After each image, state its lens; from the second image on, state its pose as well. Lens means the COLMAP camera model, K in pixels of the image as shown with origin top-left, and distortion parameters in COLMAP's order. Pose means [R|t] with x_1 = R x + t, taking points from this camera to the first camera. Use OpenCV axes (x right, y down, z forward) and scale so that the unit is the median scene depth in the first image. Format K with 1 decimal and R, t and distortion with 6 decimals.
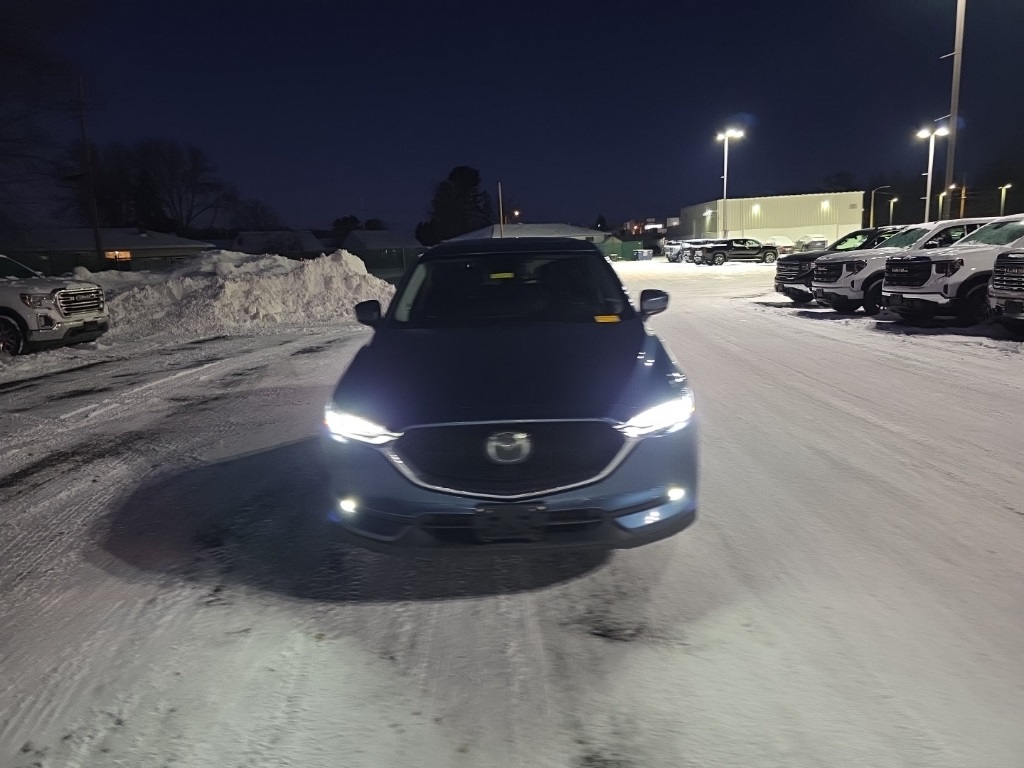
lens RADIAL K [[687.7, 0, 512.0], [0, 687.7, 384.0], [0, 0, 1]] dist [0.062456, -0.054166]
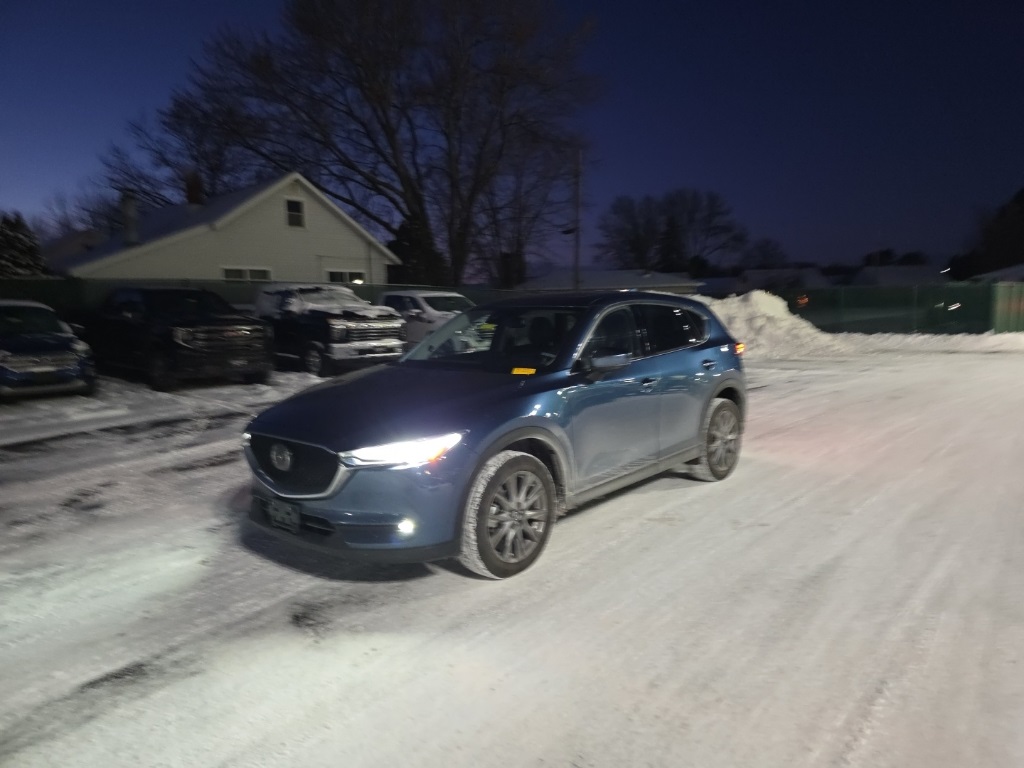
lens RADIAL K [[684.2, 0, 516.7], [0, 684.2, 376.2], [0, 0, 1]] dist [0.063383, -0.056903]
pose [[0.763759, 0.093626, -0.638676, 0.584729], [-0.132978, 0.991024, -0.013744, -0.051285], [0.631656, 0.095427, 0.769353, 0.122975]]
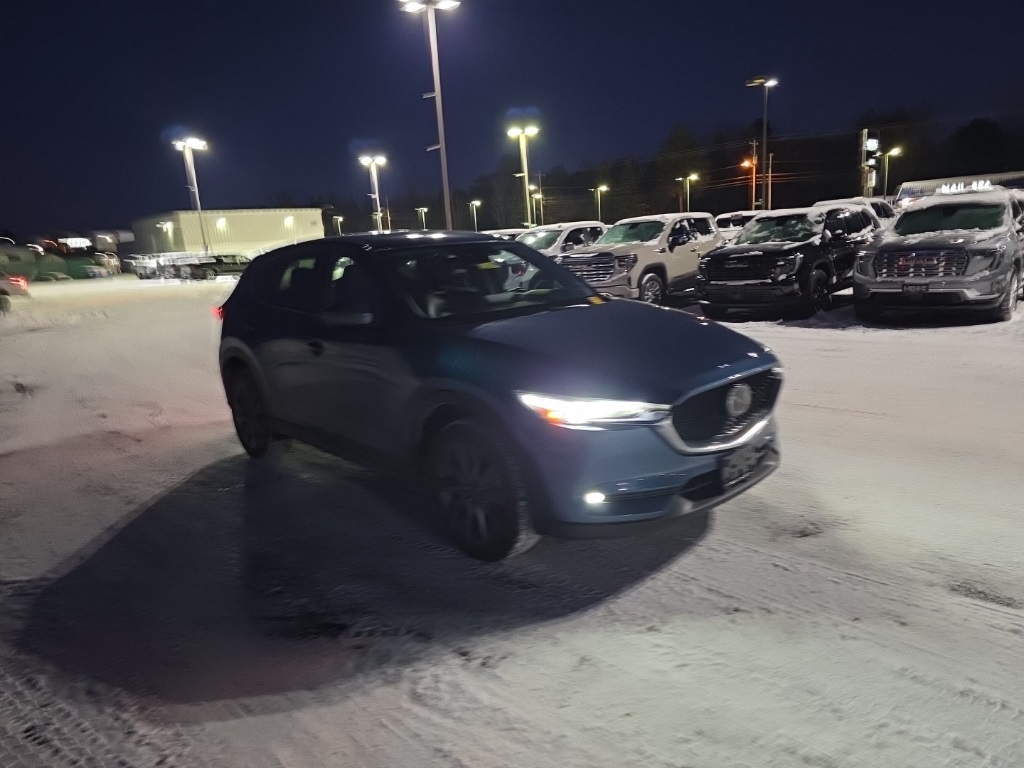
lens RADIAL K [[684.2, 0, 516.7], [0, 684.2, 376.2], [0, 0, 1]] dist [0.063383, -0.056903]
pose [[0.720571, -0.141083, 0.678877, -0.516303], [0.162263, 0.986205, 0.032723, -0.022884], [-0.674128, 0.086577, 0.733523, 0.199865]]
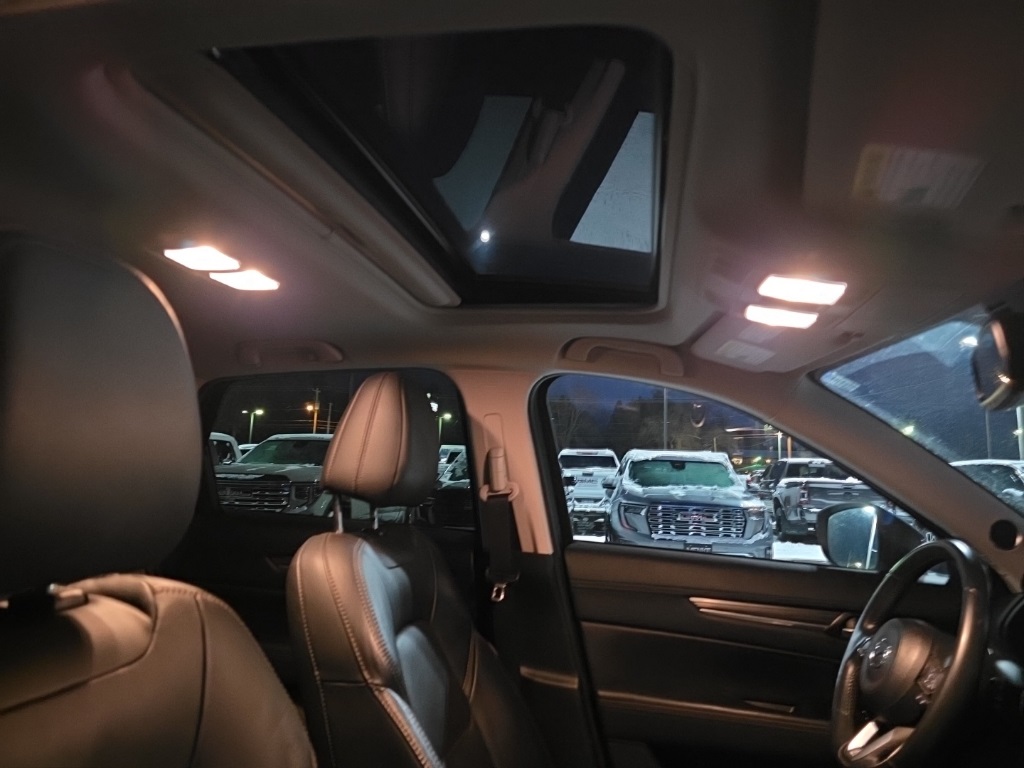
lens RADIAL K [[684.2, 0, 516.7], [0, 684.2, 376.2], [0, 0, 1]] dist [0.063383, -0.056903]
pose [[0.165352, 0.187076, 0.968329, -0.138454], [0.139017, 0.967620, -0.210677, -0.120539], [-0.976388, 0.169450, 0.133991, 0.884527]]
